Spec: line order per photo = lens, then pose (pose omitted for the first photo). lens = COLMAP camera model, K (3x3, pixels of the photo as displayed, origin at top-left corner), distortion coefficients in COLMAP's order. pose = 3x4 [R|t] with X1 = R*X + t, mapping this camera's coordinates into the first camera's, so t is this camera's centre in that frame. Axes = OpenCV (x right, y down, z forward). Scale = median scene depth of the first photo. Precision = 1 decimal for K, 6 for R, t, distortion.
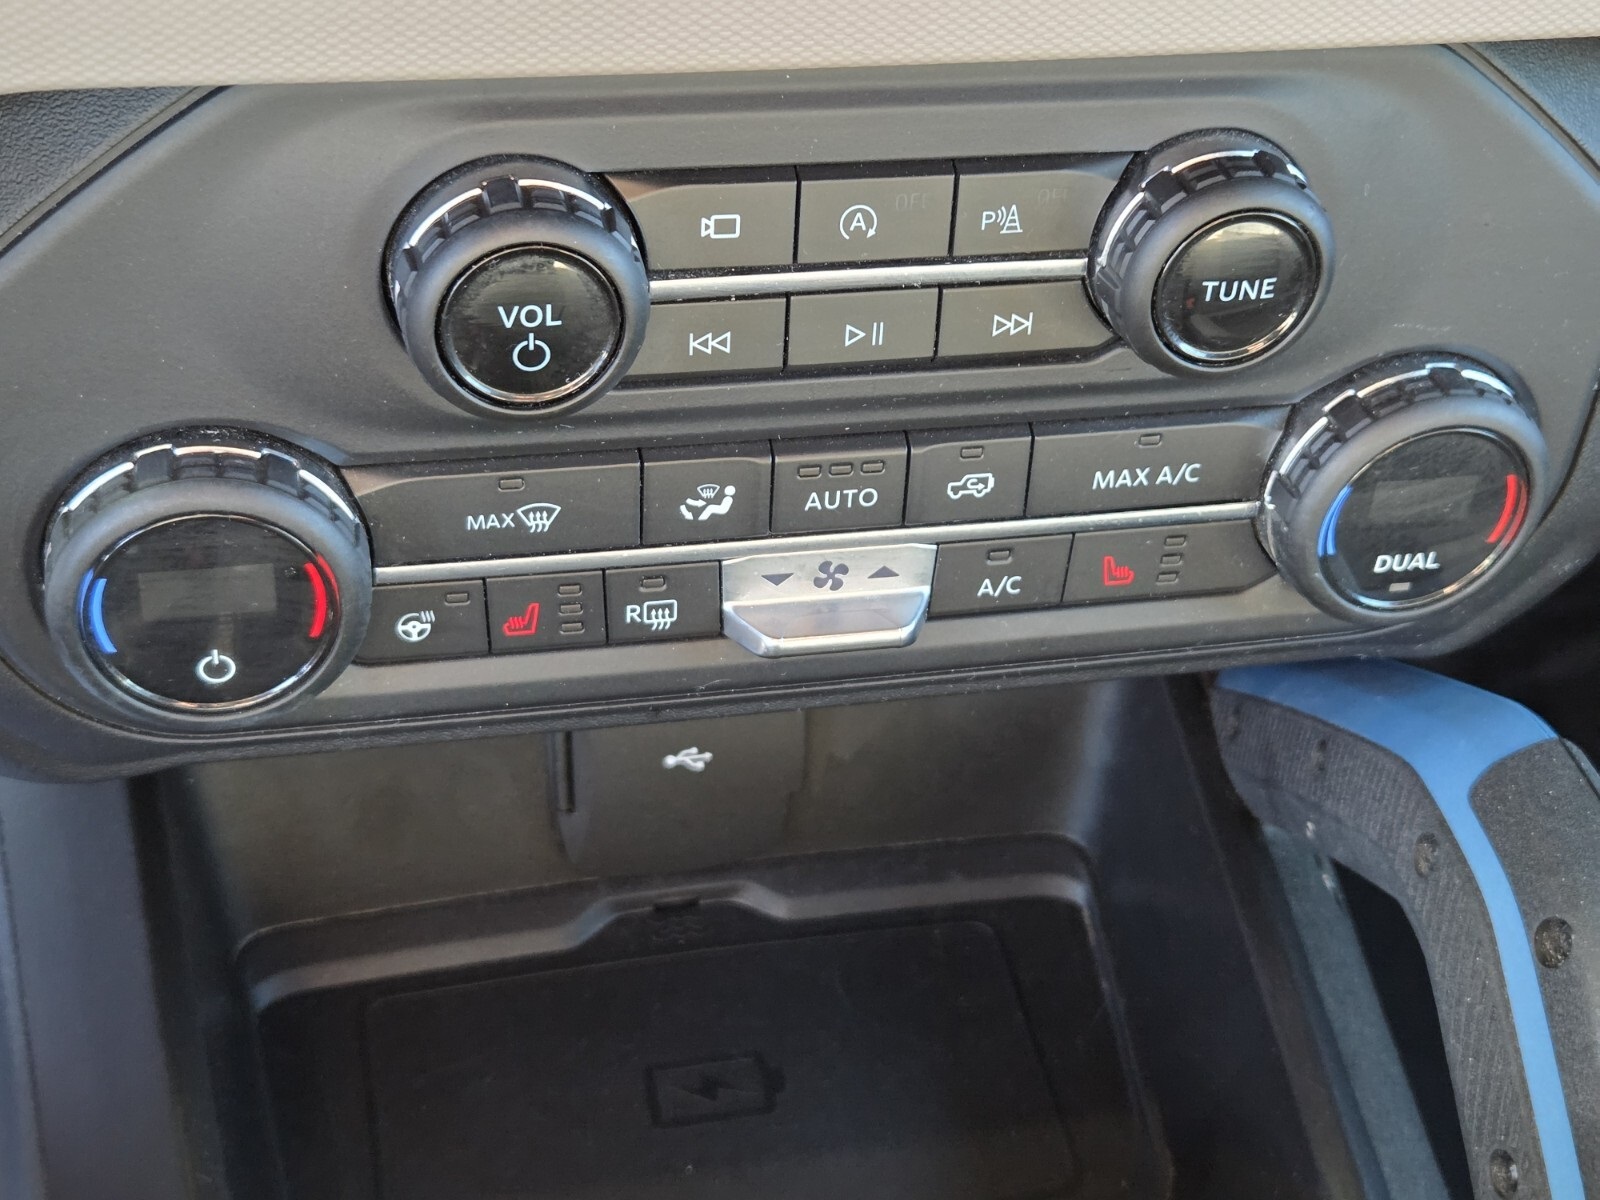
lens RADIAL K [[2181.2, 0, 797.5], [0, 2181.2, 632.7], [0, 0, 1]] dist [0.103317, -0.064895]
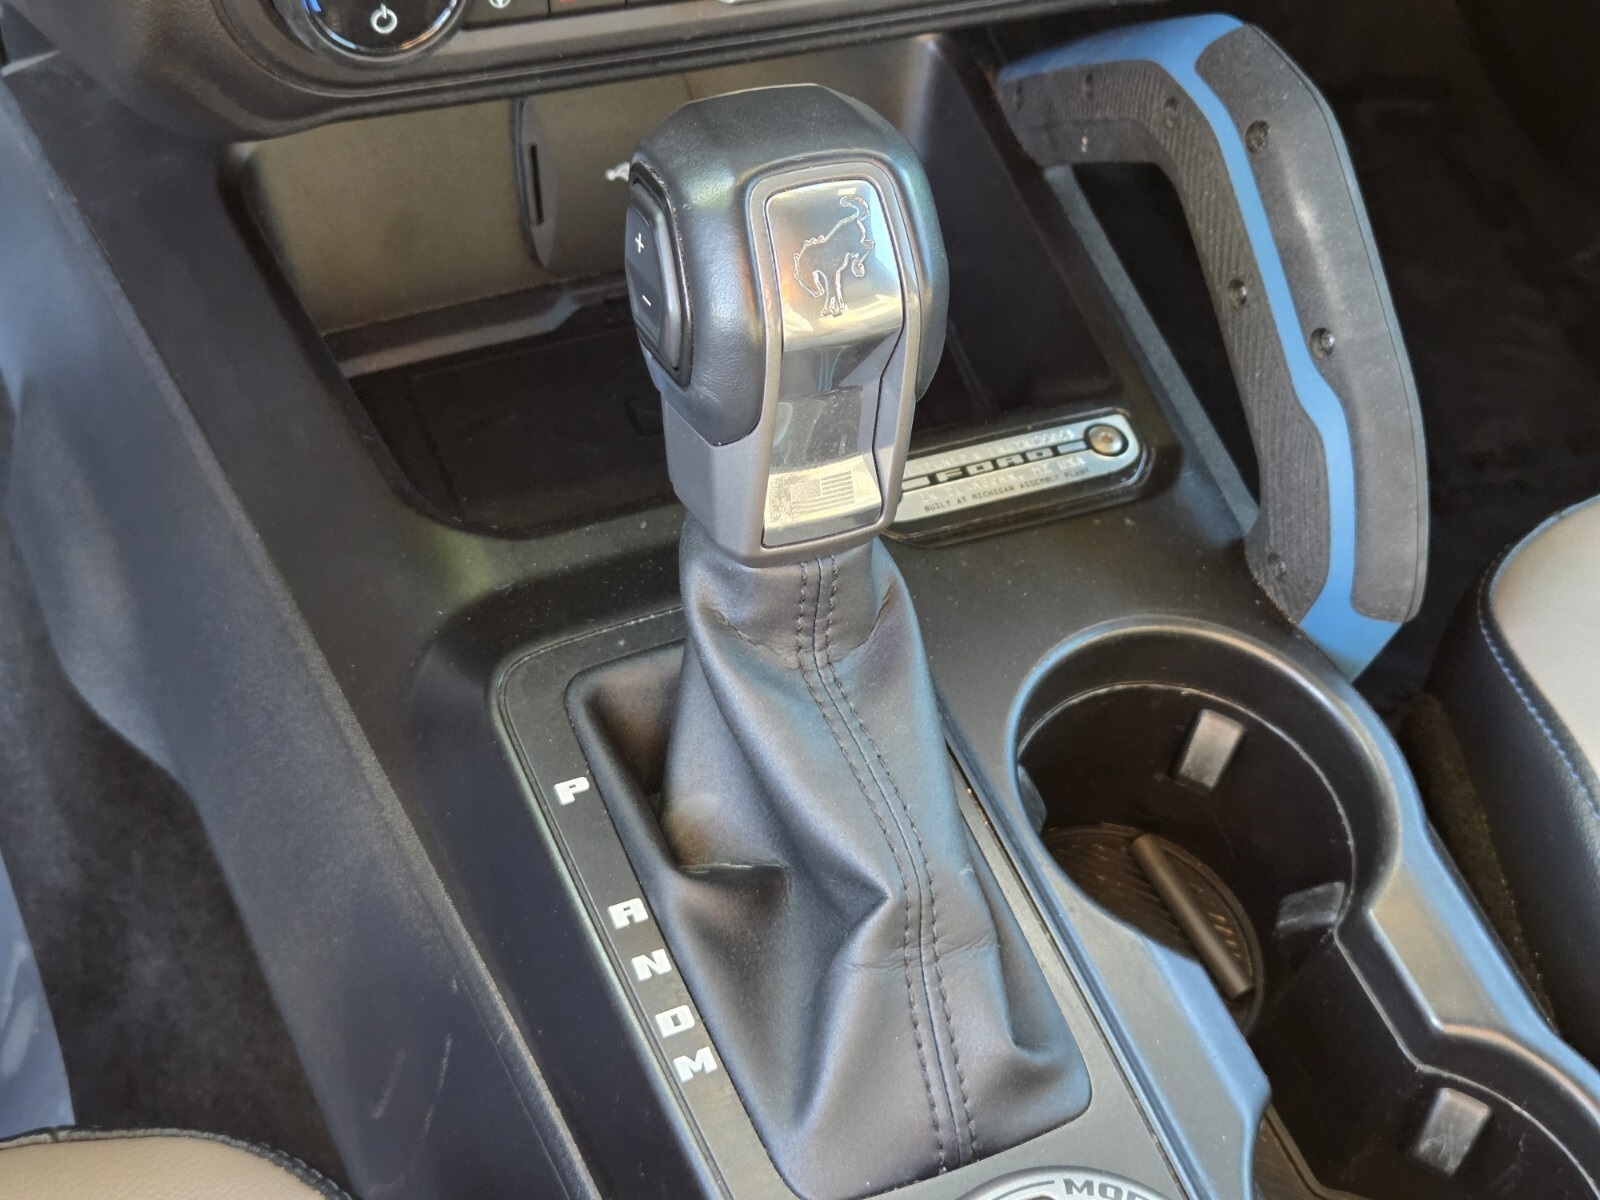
lens RADIAL K [[2181.2, 0, 797.5], [0, 2181.2, 632.7], [0, 0, 1]] dist [0.103317, -0.064895]
pose [[0.981328, -0.127413, 0.144085, -0.239221], [0.110480, 0.986608, 0.119998, 0.254746], [-0.157444, -0.101839, 0.982263, -0.500850]]
